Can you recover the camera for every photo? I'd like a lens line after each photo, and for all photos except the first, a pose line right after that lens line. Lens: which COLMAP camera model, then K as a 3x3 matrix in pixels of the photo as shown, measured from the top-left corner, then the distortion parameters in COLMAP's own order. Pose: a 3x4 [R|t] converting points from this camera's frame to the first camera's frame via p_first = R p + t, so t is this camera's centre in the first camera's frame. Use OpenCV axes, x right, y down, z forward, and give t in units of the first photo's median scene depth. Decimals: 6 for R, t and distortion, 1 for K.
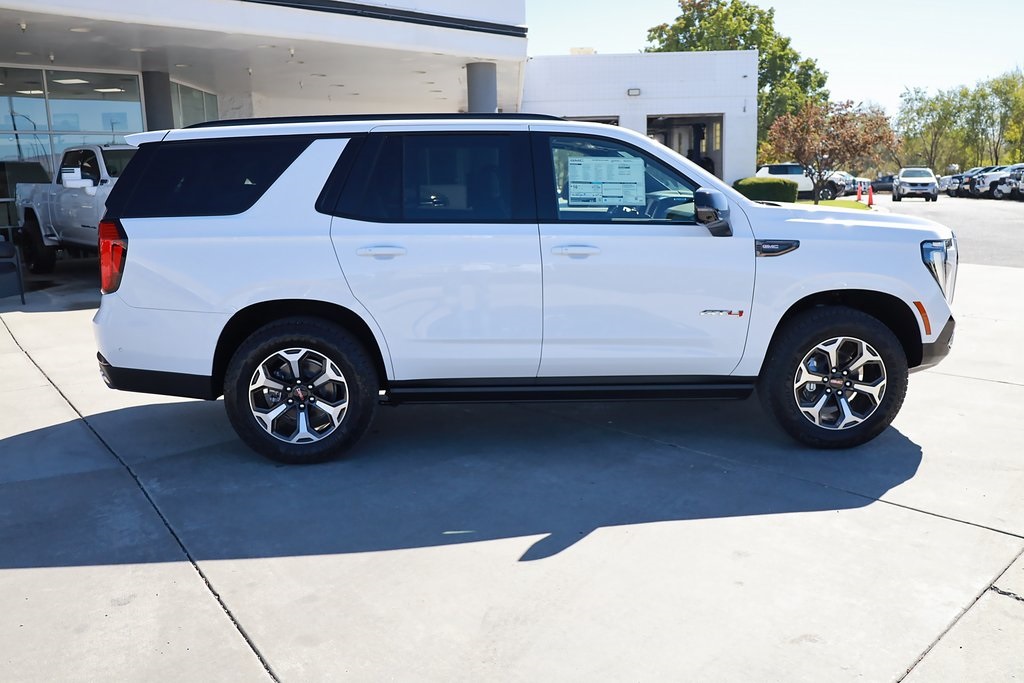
lens RADIAL K [[877.8, 0, 517.3], [0, 877.8, 337.3], [0, 0, 1]] dist [-0.010542, -0.009033]
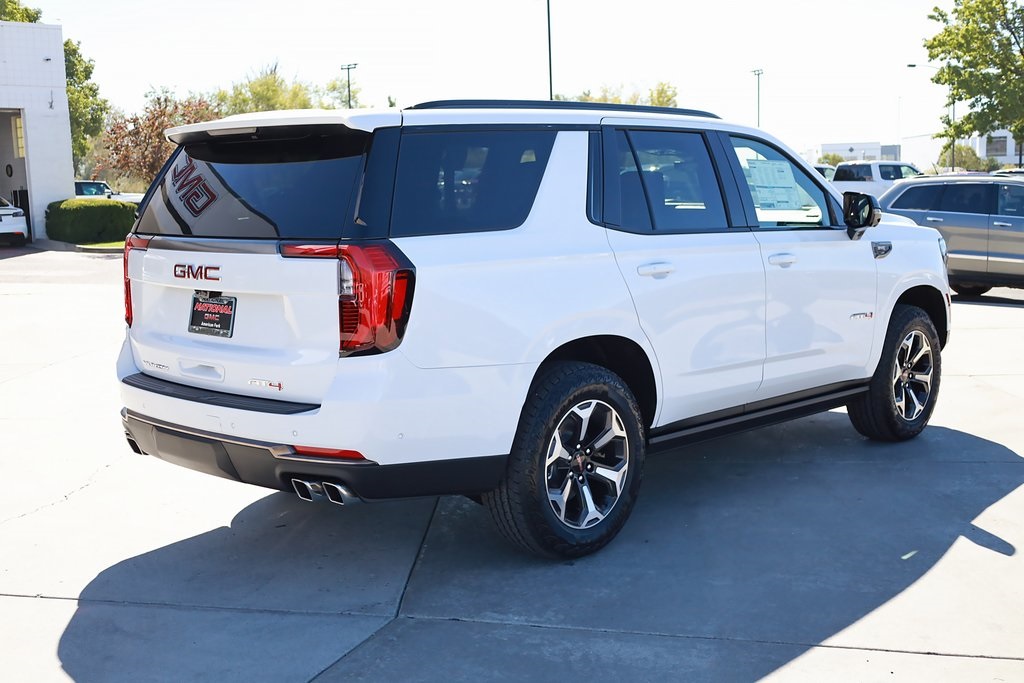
lens RADIAL K [[1198.6, 0, 511.0], [0, 1198.6, 345.2], [0, 0, 1]] dist [0.007412, 0.000000]
pose [[0.720994, -0.089111, 0.687188, -0.997070], [0.131344, 0.991294, -0.009260, -0.034202], [-0.680380, 0.096934, 0.726421, 0.277219]]
